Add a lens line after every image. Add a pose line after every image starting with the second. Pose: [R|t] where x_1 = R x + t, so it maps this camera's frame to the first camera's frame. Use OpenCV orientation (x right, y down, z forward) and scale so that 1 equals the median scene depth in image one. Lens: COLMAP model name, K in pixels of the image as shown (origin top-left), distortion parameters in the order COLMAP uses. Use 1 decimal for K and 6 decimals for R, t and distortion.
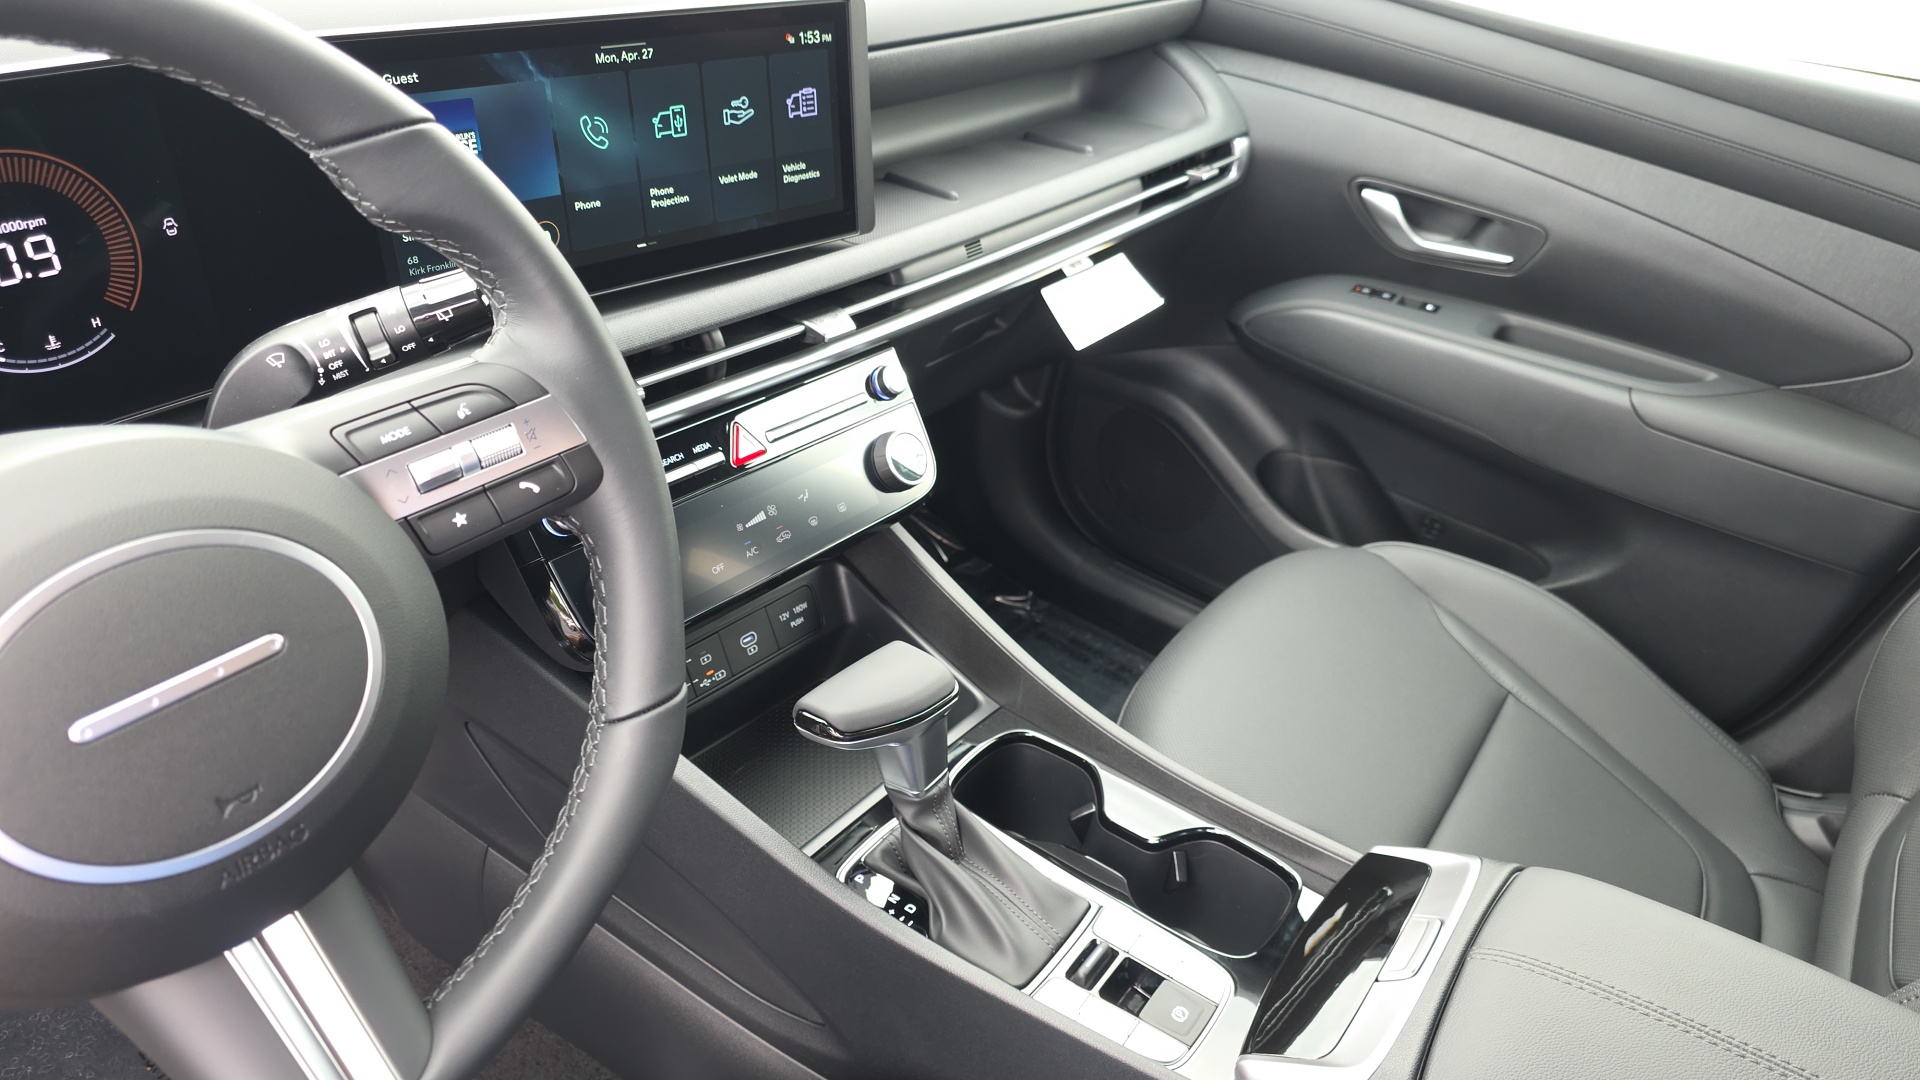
lens RADIAL K [[1301.4, 0, 962.4], [0, 1301.4, 532.8], [0, 0, 1]] dist [0.050698, -0.064881]
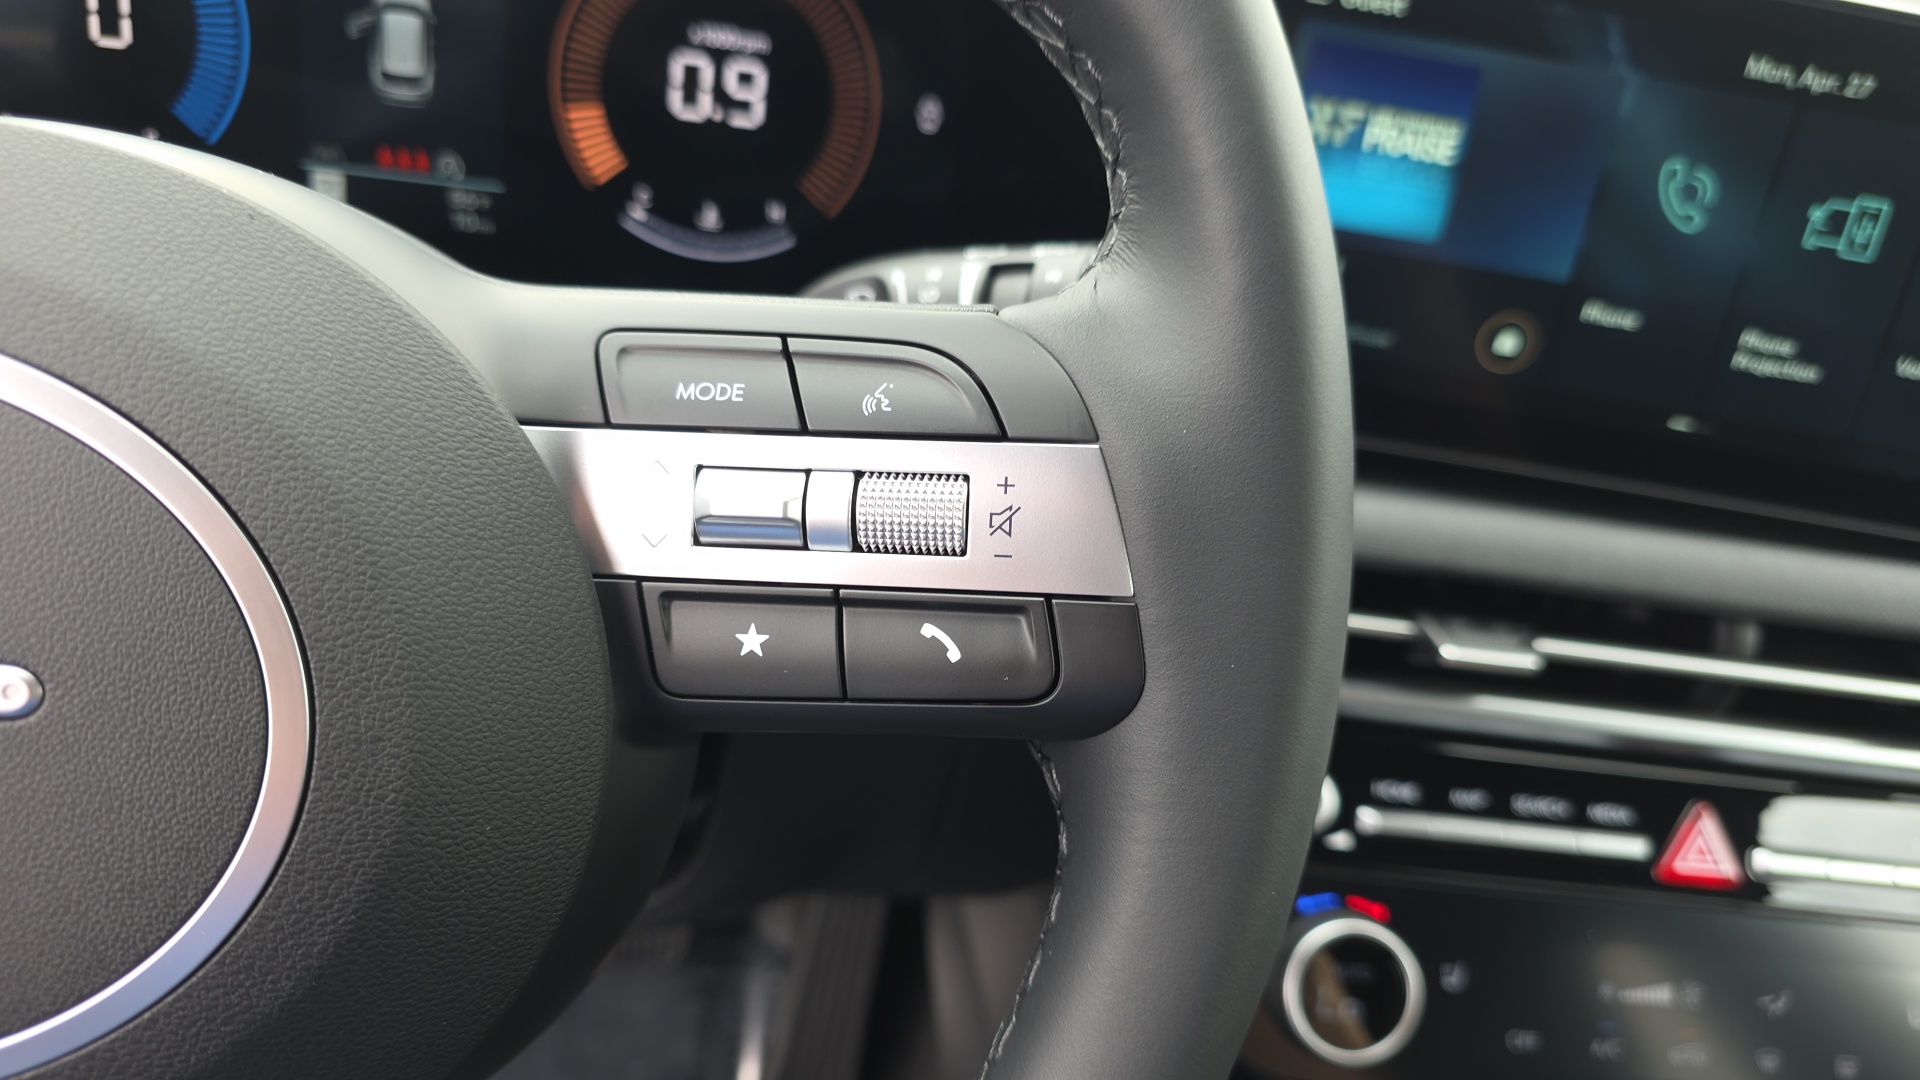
lens RADIAL K [[1413.5, 0, 949.6], [0, 1413.5, 584.7], [0, 0, 1]] dist [-0.002276, -0.031821]
pose [[0.647780, 0.366161, -0.668063, -0.030649], [-0.469962, 0.882247, 0.027860, -0.037593], [0.599597, 0.295917, 0.743583, 0.399619]]
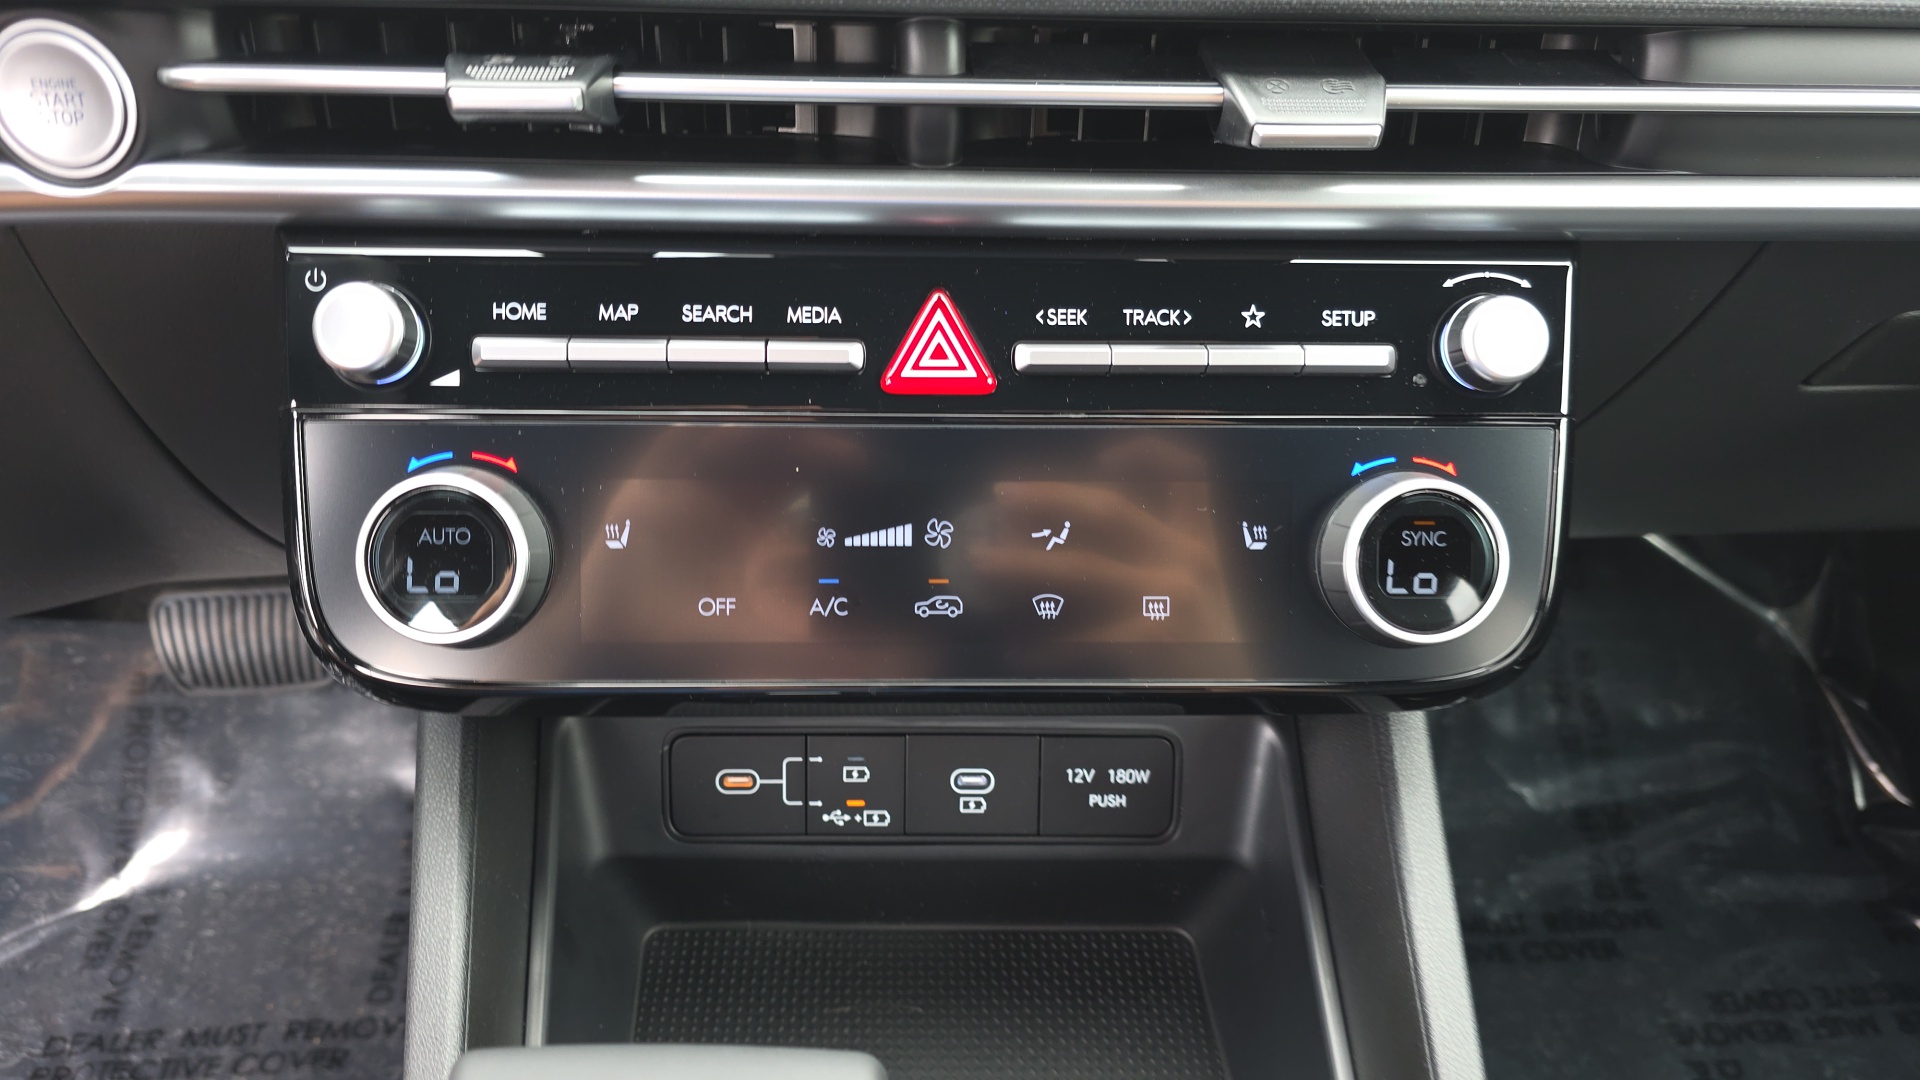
lens RADIAL K [[1301.4, 0, 932.5], [0, 1301.4, 559.2], [0, 0, 1]] dist [0.050698, -0.064881]
pose [[0.645072, 0.403458, -0.648926, 0.110225], [-0.366995, 0.908467, 0.200007, -0.089243], [0.670222, 0.109134, 0.734093, 0.730134]]
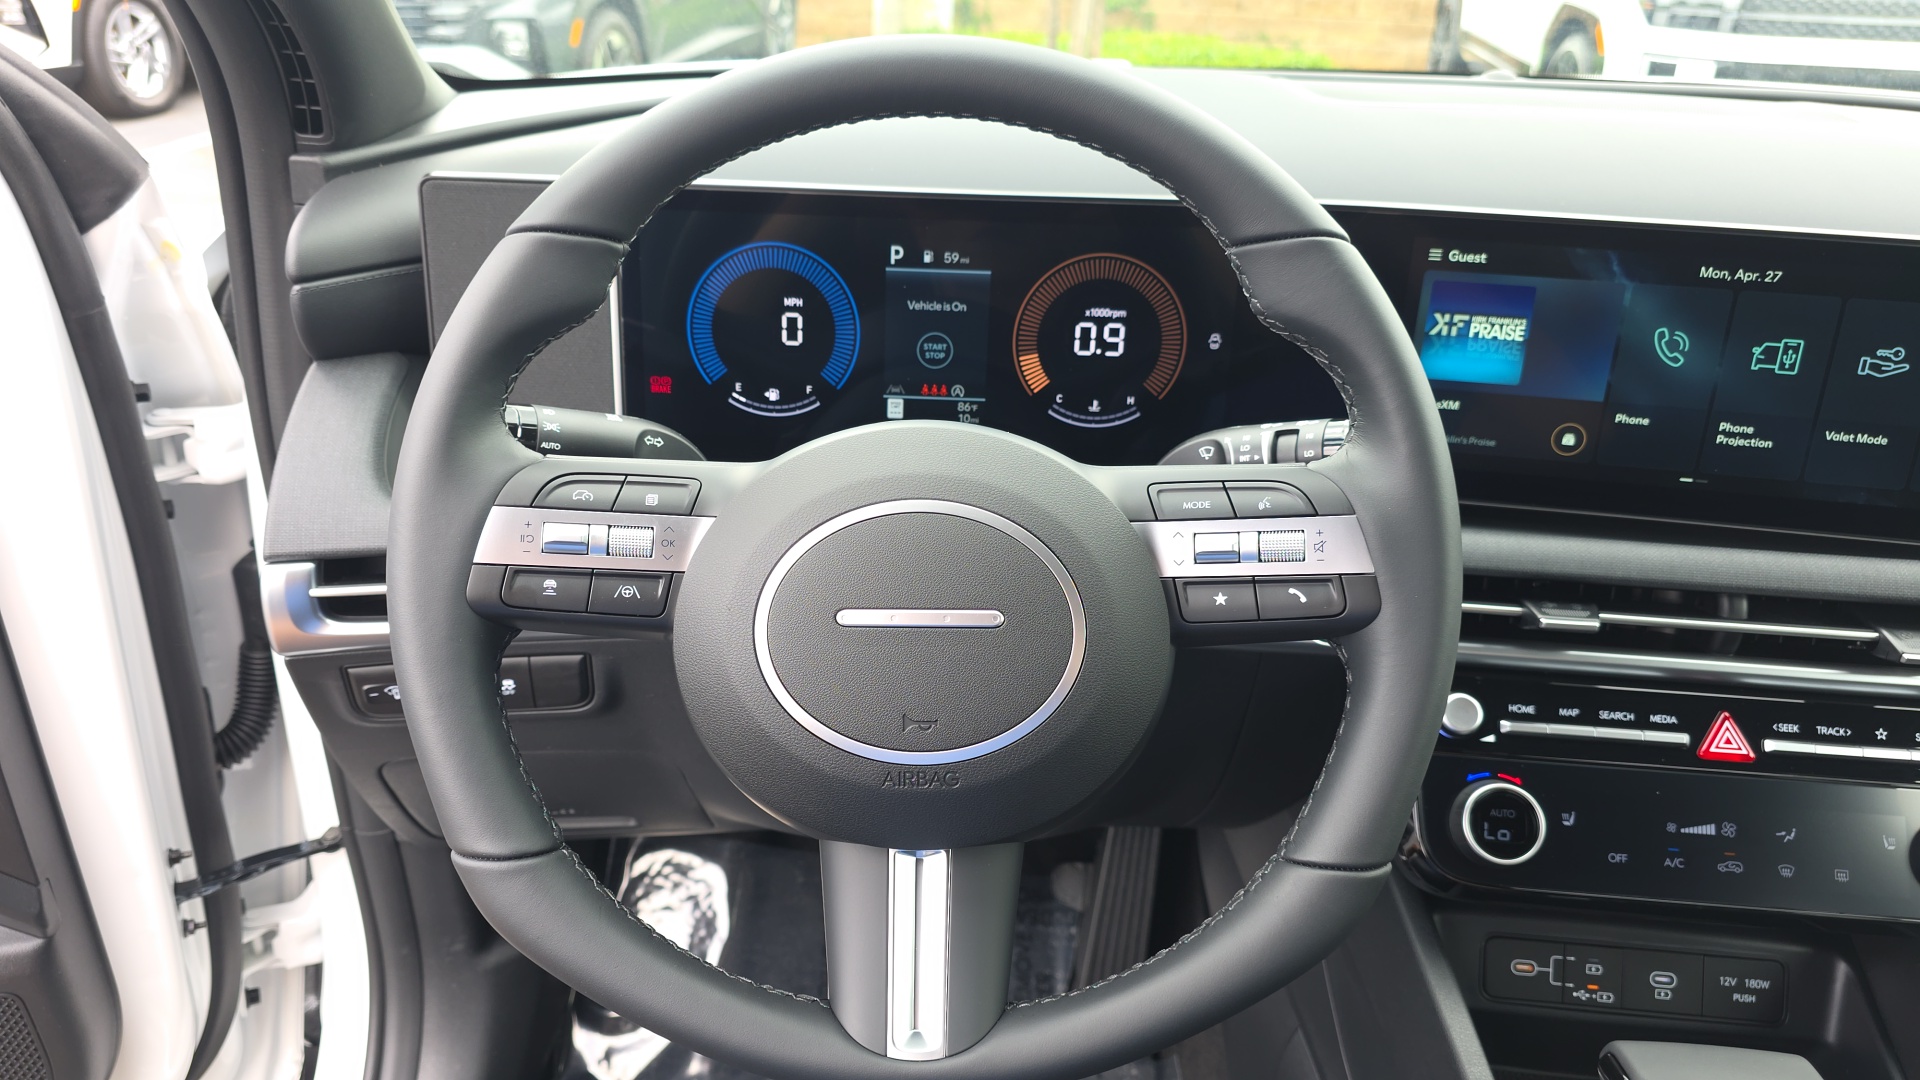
lens RADIAL K [[1301.4, 0, 928.4], [0, 1301.4, 548.9], [0, 0, 1]] dist [0.050698, -0.064881]
pose [[0.559025, 0.272376, -0.783136, 0.164882], [-0.417757, 0.908386, 0.017732, 0.017423], [0.716220, 0.317248, 0.621597, 0.100978]]
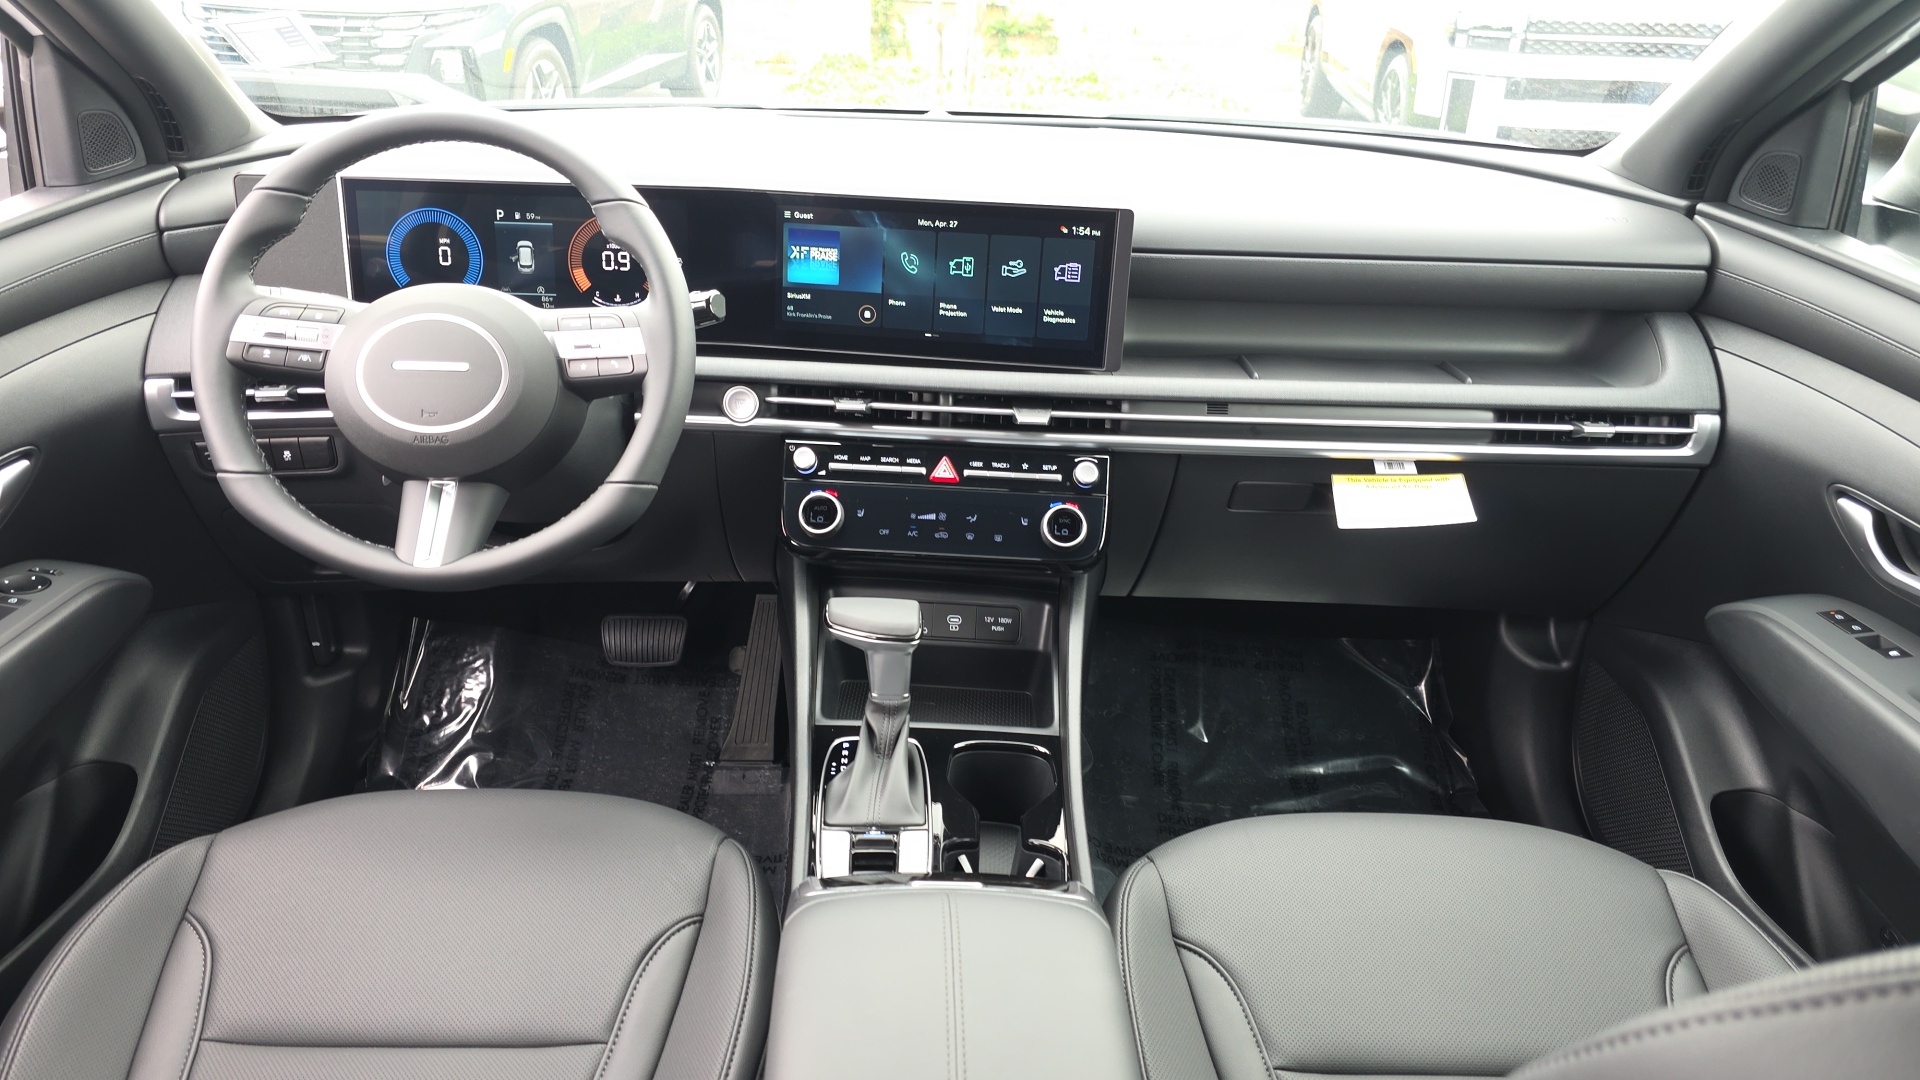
lens RADIAL K [[1301.4, 0, 927.1], [0, 1301.4, 531.9], [0, 0, 1]] dist [0.050698, -0.064881]
pose [[0.581542, 0.251030, -0.773817, 1.033978], [-0.406363, 0.913667, -0.008994, 0.020515], [0.704753, 0.319682, 0.633346, 0.042197]]
